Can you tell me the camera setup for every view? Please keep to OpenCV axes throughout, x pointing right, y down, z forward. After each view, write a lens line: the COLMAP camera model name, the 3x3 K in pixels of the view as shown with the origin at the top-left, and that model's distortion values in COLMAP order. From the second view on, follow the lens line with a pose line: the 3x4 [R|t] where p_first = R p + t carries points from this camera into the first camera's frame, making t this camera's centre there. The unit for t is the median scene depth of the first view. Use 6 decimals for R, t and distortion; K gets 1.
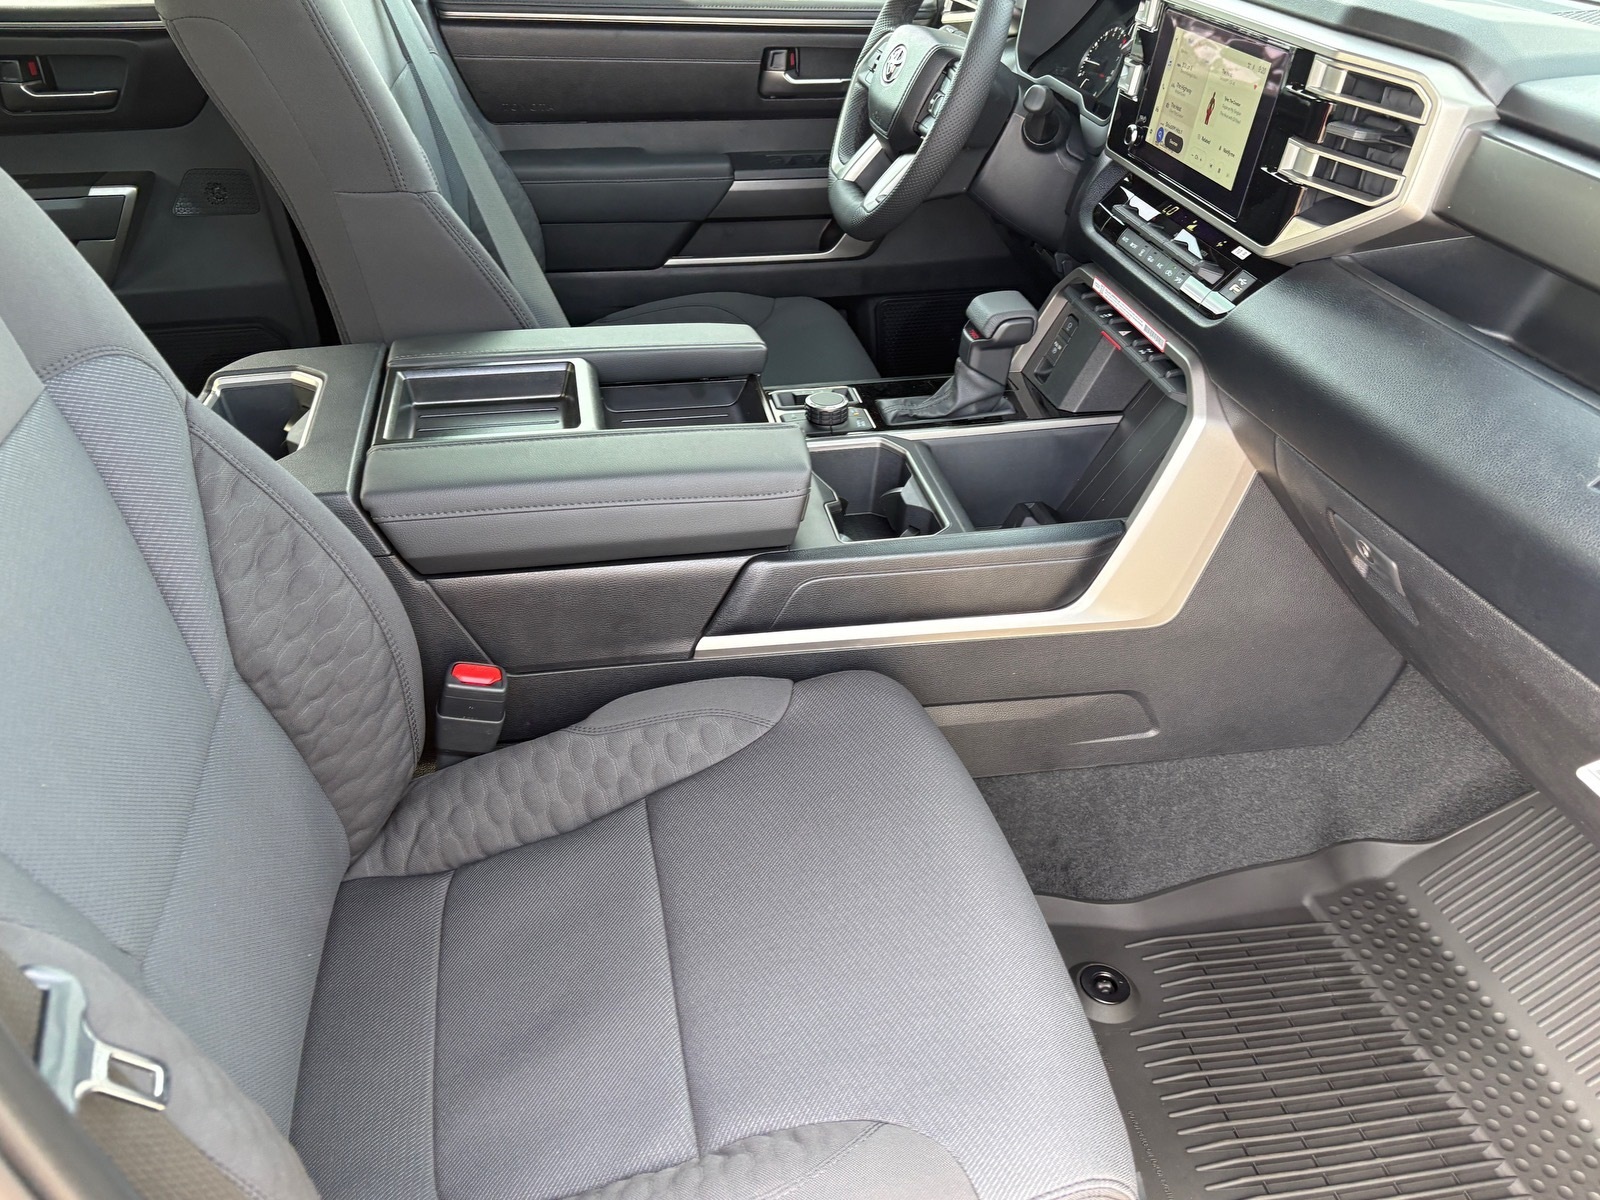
lens RADIAL K [[1303.0, 0, 800.0], [0, 1303.0, 600.0], [0, 0, 1]] dist [-0.002656, 0.003755]
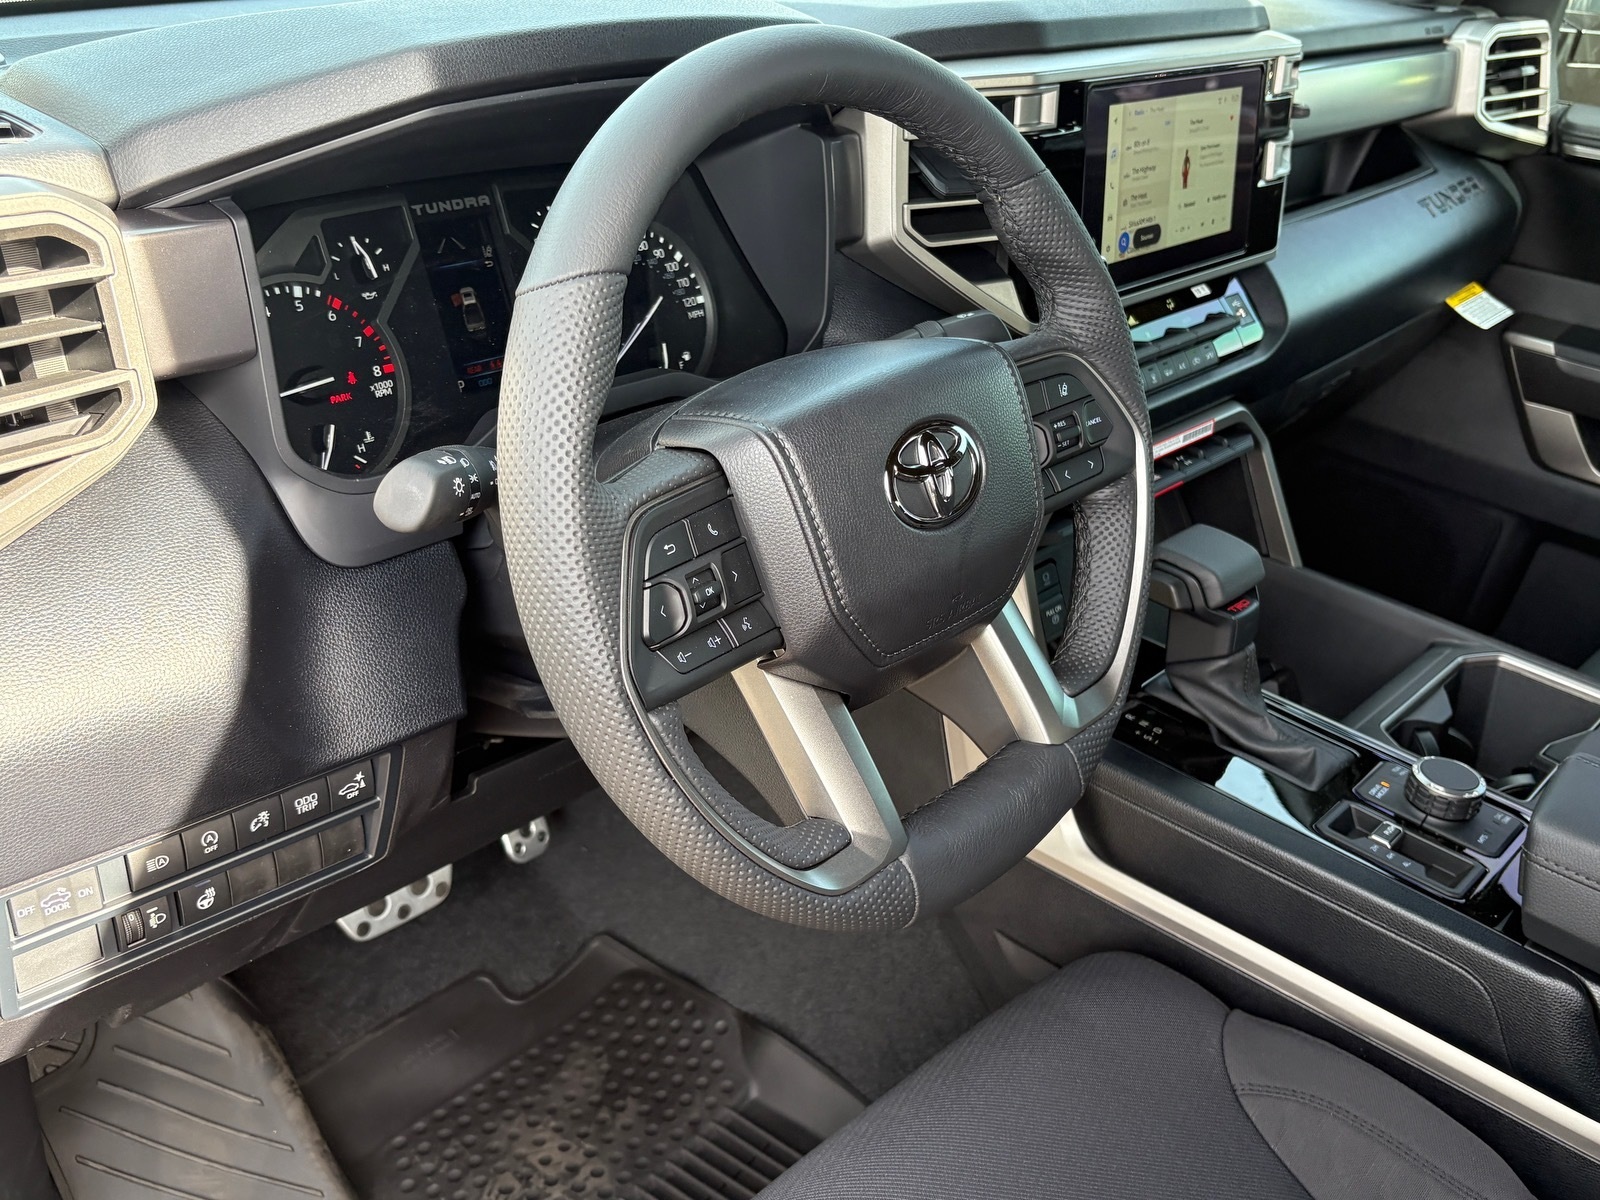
lens RADIAL K [[1445.5, 0, 800.0], [0, 1445.5, 600.0], [0, 0, 1]] dist [-0.002925, -0.004095]
pose [[-0.592013, -0.432721, 0.679907, -0.251031], [0.358942, 0.613769, 0.703170, -0.885644], [-0.721582, 0.660333, -0.208037, 1.467447]]
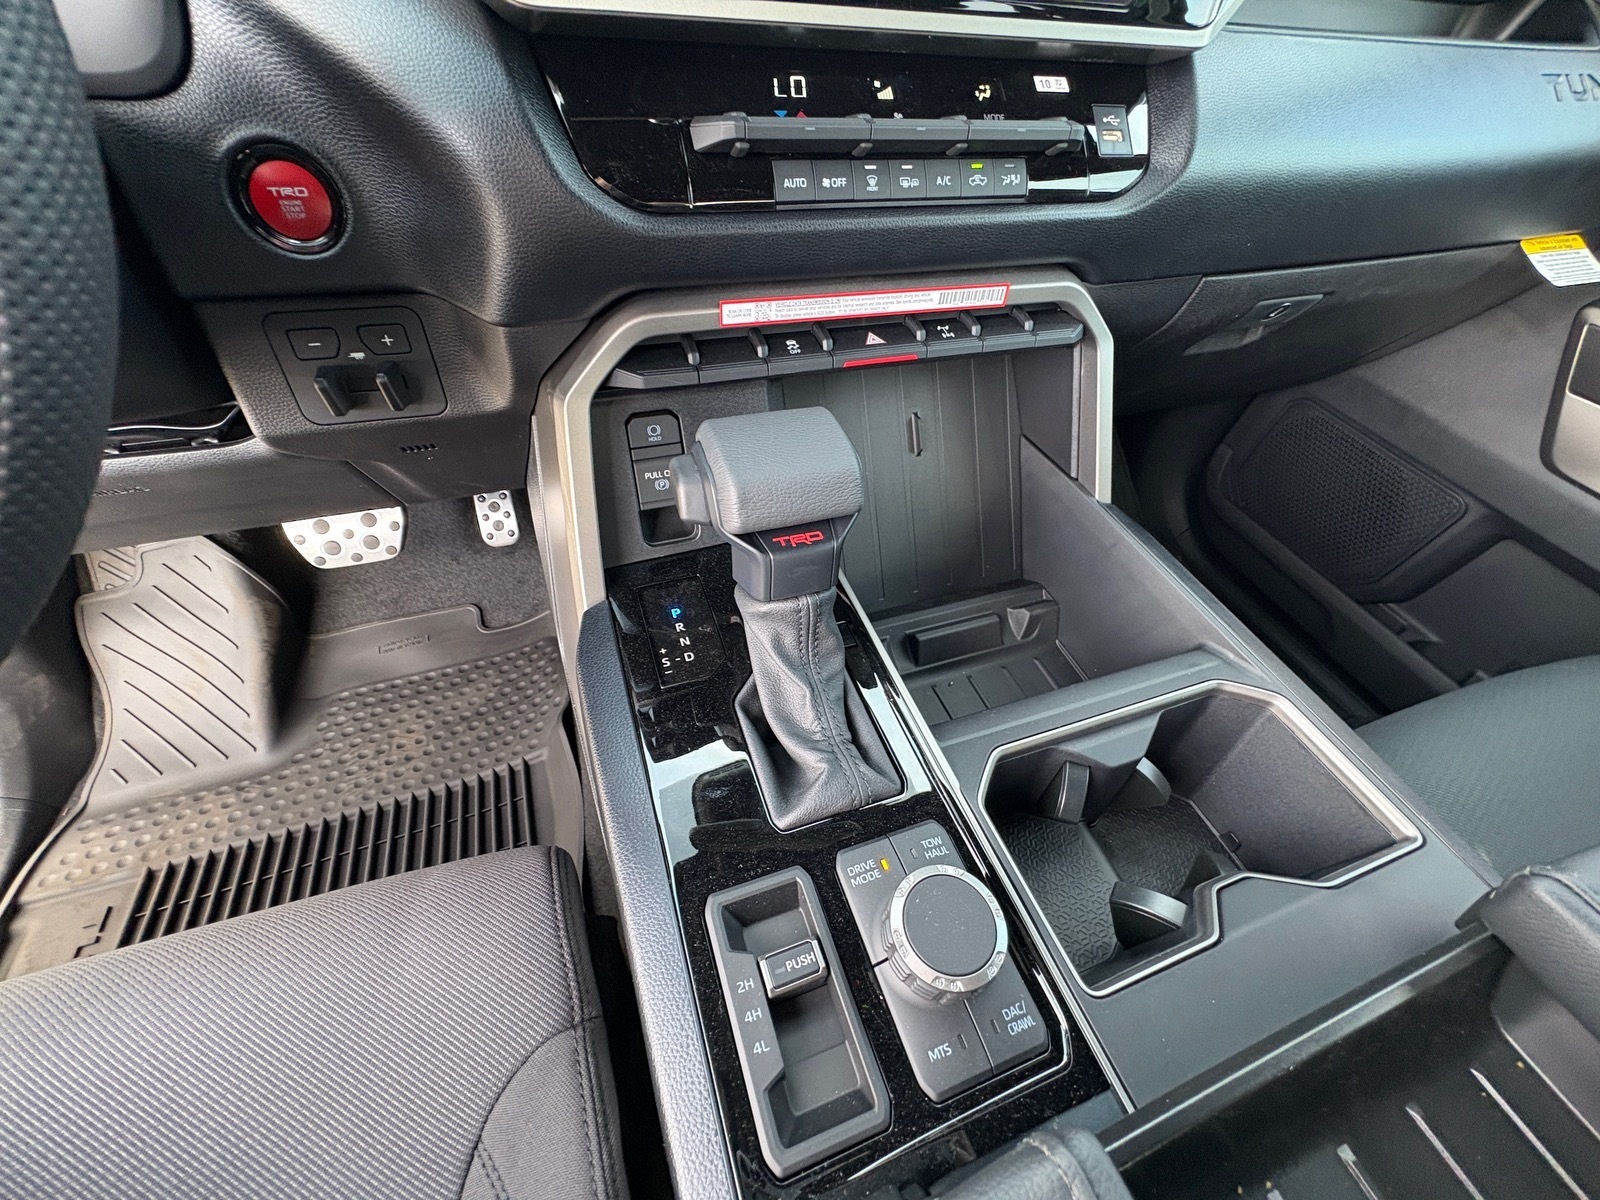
lens RADIAL K [[638.3, 0, 792.4], [0, 638.3, 600.7], [0, 0, 1]] dist [0.001126, 0.000224]
pose [[-0.166674, -0.746546, 0.644118, -0.023423], [0.455829, 0.520919, 0.721708, -0.394739], [-0.874322, 0.413898, 0.253474, 1.076915]]
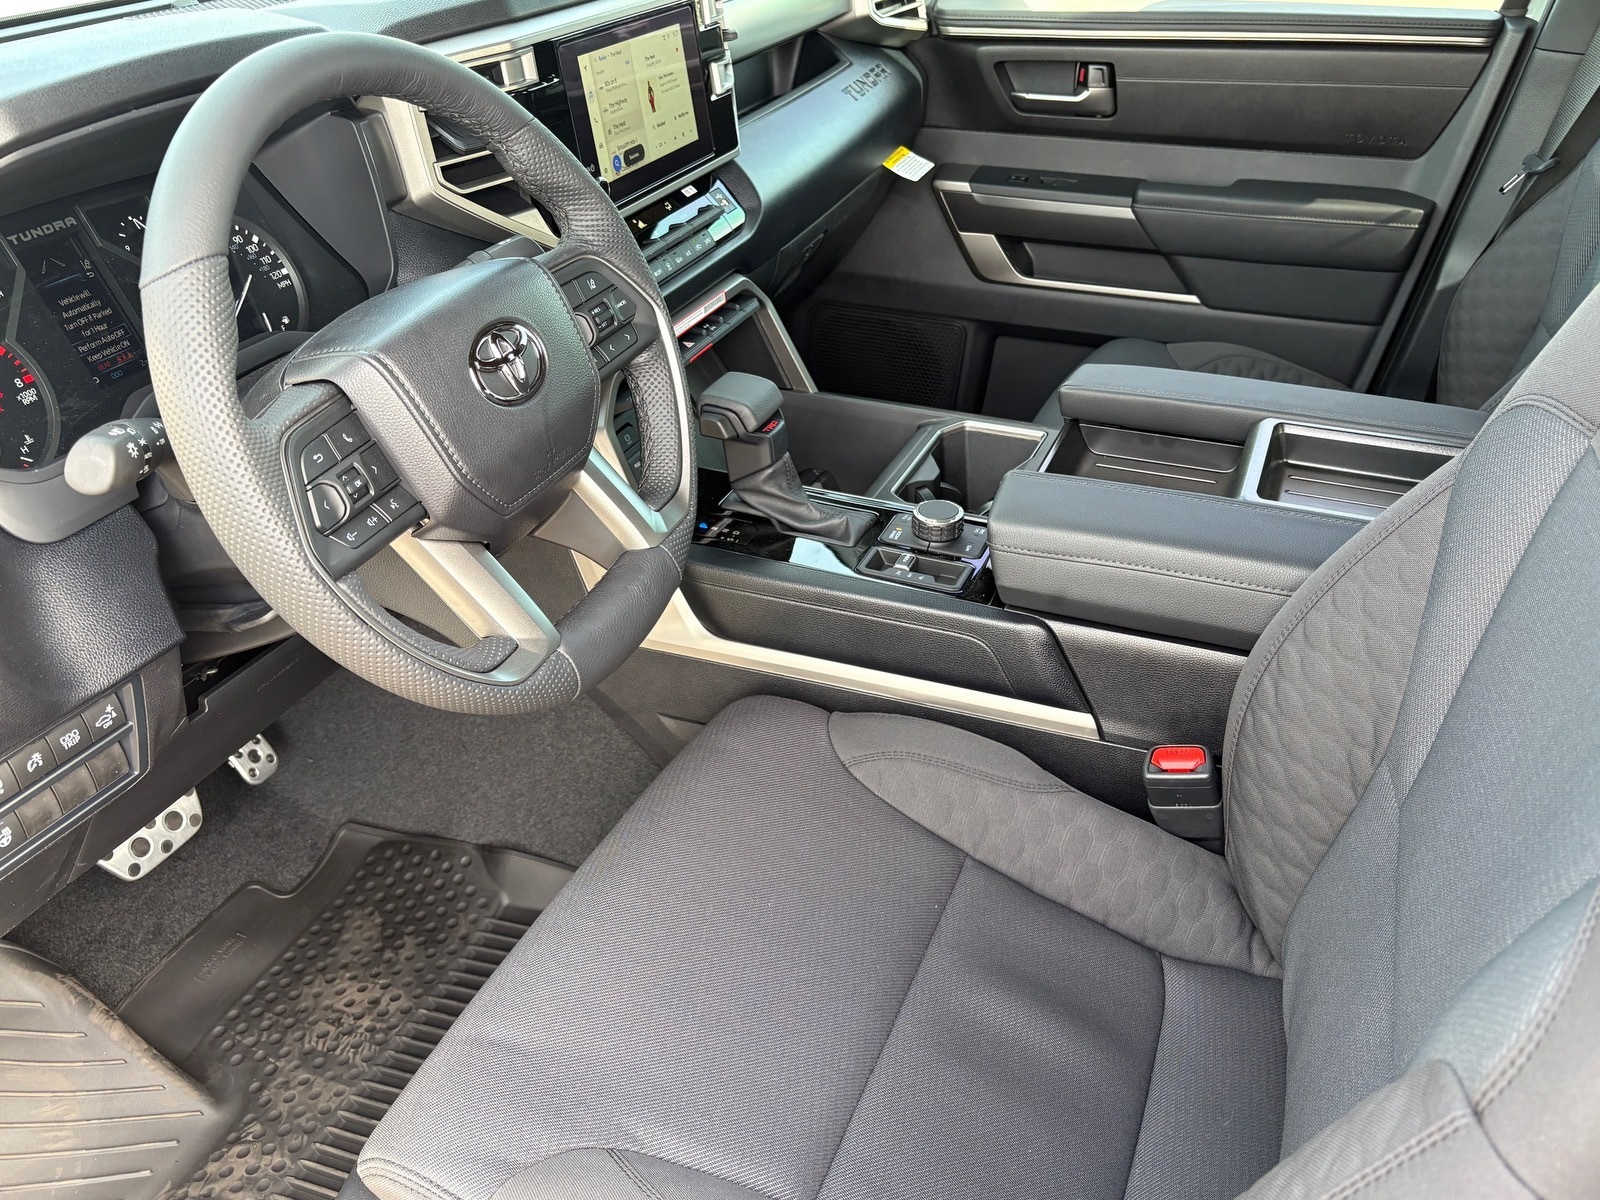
lens RADIAL K [[1265.0, 0, 794.6], [0, 1265.0, 607.8], [0, 0, 1]] dist [0.005591, -0.012781]
pose [[-0.835161, -0.302442, 0.459385, -0.335183], [0.292422, 0.463236, 0.836601, -0.943031], [-0.465827, 0.833031, -0.298436, 1.507950]]
